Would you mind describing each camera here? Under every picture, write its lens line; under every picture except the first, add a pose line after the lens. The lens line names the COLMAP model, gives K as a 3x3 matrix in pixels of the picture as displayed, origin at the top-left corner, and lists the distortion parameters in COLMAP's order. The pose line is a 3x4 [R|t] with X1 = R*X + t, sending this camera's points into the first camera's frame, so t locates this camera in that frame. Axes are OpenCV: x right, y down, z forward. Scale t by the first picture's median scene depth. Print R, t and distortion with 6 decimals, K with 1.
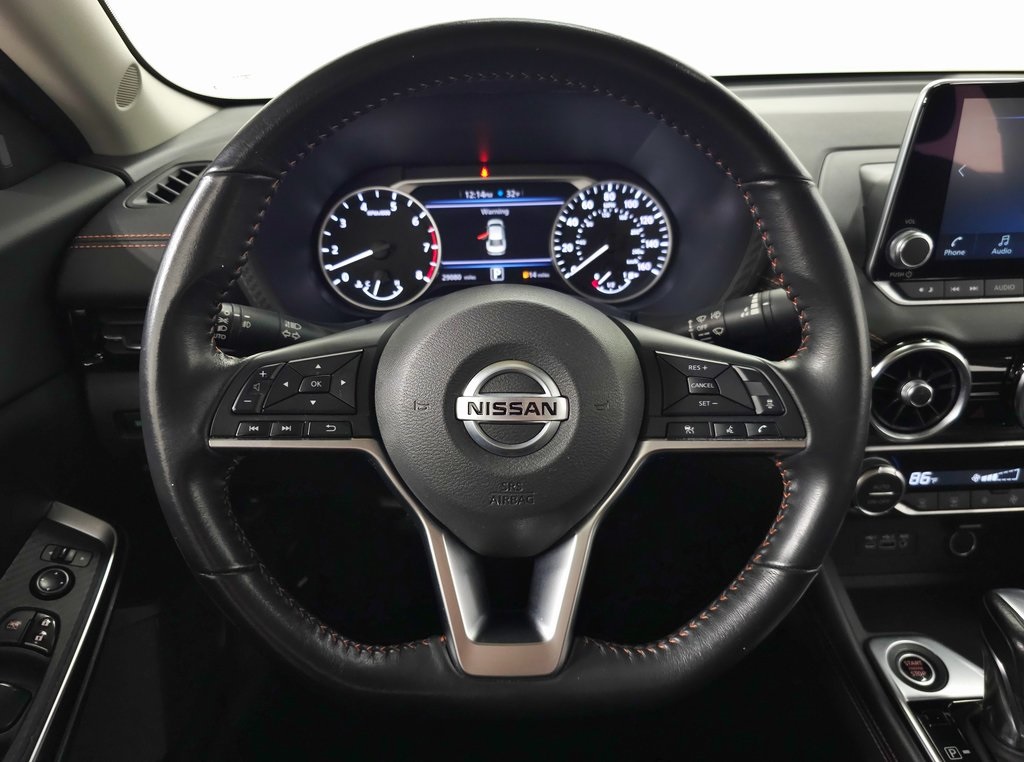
lens RADIAL K [[697.7, 0, 512.0], [0, 697.7, 381.0], [0, 0, 1]] dist [0.052552, -0.061405]
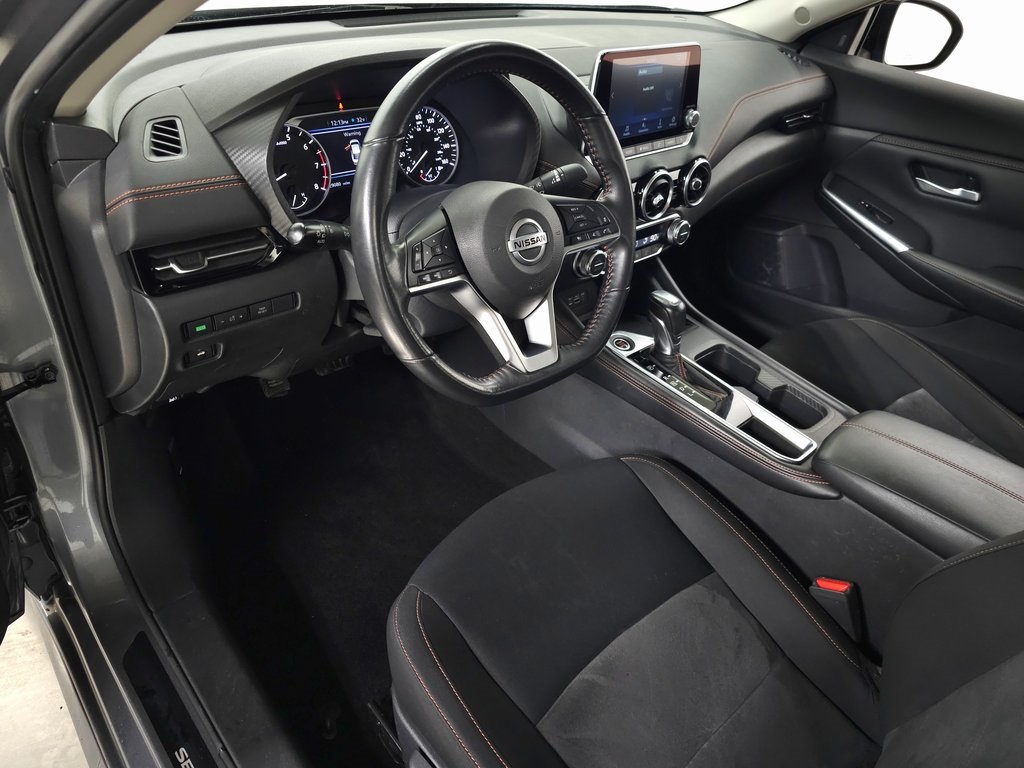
lens RADIAL K [[721.1, 0, 512.0], [0, 721.1, 384.0], [0, 0, 1]] dist [0.023501, -0.005037]
pose [[0.744716, -0.300479, 0.595911, -0.819585], [0.194251, 0.951843, 0.237195, -0.044128], [-0.638486, -0.060887, 0.767221, -0.370983]]
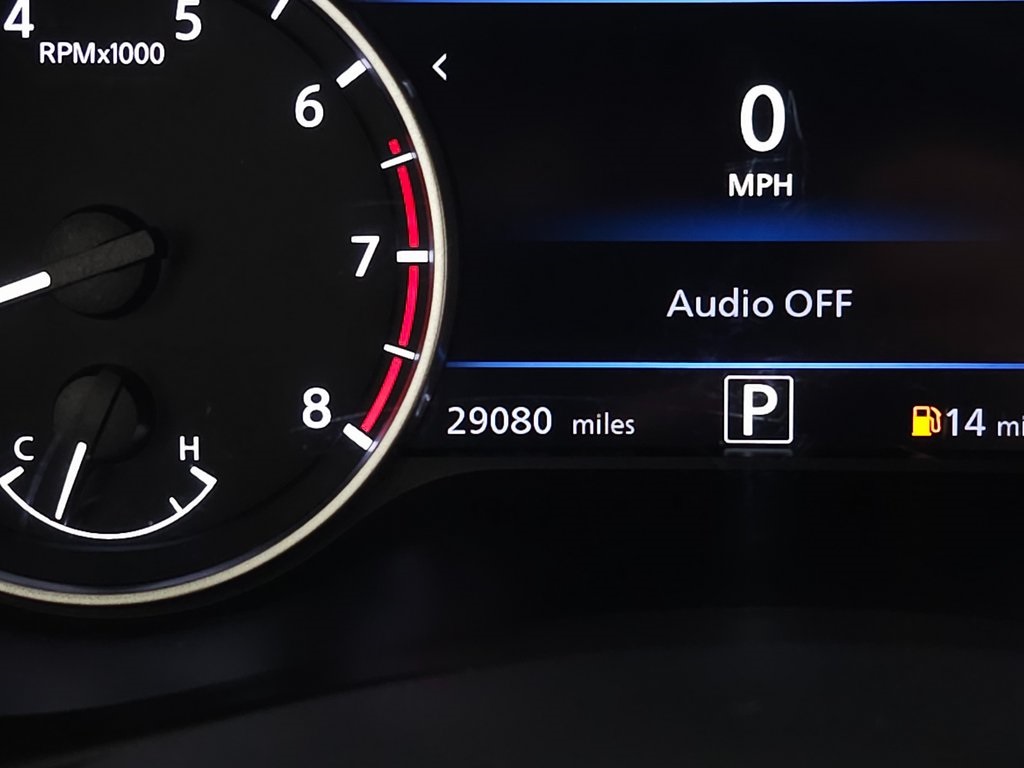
lens RADIAL K [[721.1, 0, 512.0], [0, 721.1, 384.0], [0, 0, 1]] dist [0.023501, -0.005037]
pose [[0.997642, 0.032329, -0.060549, -0.073591], [-0.035370, 0.998131, -0.049840, -0.151056], [0.058825, 0.051864, 0.996920, 0.823711]]
